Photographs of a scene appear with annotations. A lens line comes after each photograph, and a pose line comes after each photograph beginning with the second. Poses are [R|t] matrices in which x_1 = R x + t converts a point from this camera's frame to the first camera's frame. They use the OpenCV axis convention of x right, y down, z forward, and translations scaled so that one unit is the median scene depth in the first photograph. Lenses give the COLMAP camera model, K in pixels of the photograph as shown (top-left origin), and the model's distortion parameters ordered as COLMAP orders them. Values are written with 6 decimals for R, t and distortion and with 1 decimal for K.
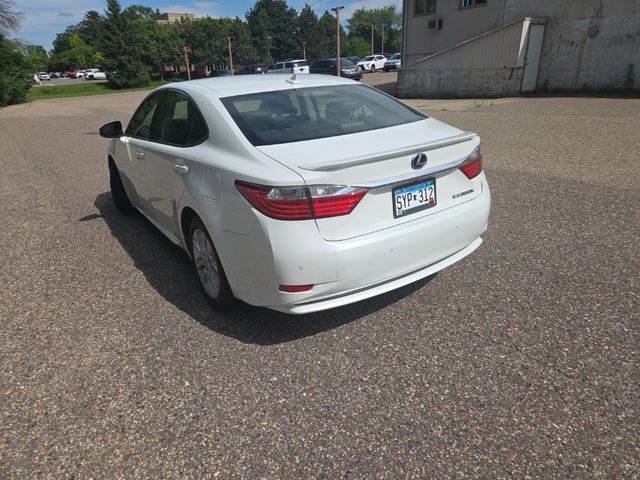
lens RADIAL K [[431.4, 0, 320.0], [0, 431.4, 236.7], [0, 0, 1]] dist [0.071327, -0.056694]
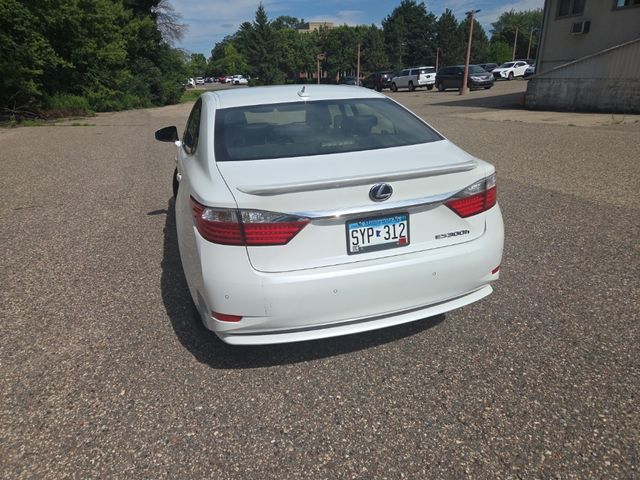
lens RADIAL K [[431.4, 0, 312.6], [0, 431.4, 240.1], [0, 0, 1]] dist [0.071327, -0.056694]
pose [[0.954555, 0.116764, -0.274210, 0.233342], [-0.118465, 0.992904, 0.010406, -0.049659], [0.273479, 0.022551, 0.961614, 0.097034]]
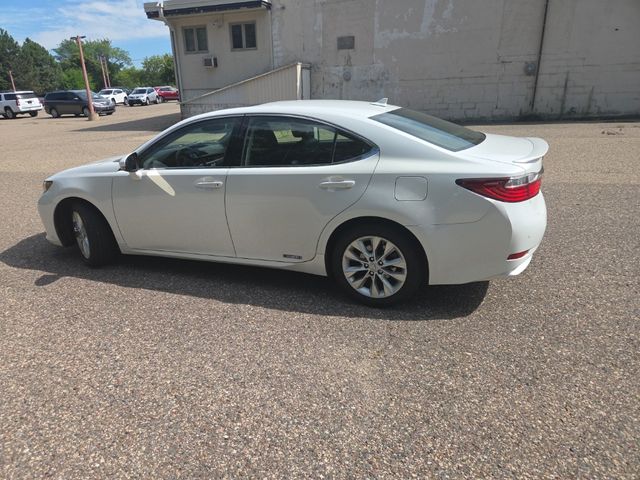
lens RADIAL K [[431.4, 0, 315.8], [0, 431.4, 238.1], [0, 0, 1]] dist [0.071327, -0.056694]
pose [[0.834028, -0.157233, 0.528844, -0.815448], [0.194364, 0.980816, -0.014915, -0.018585], [-0.516353, 0.115228, 0.848588, 0.125537]]
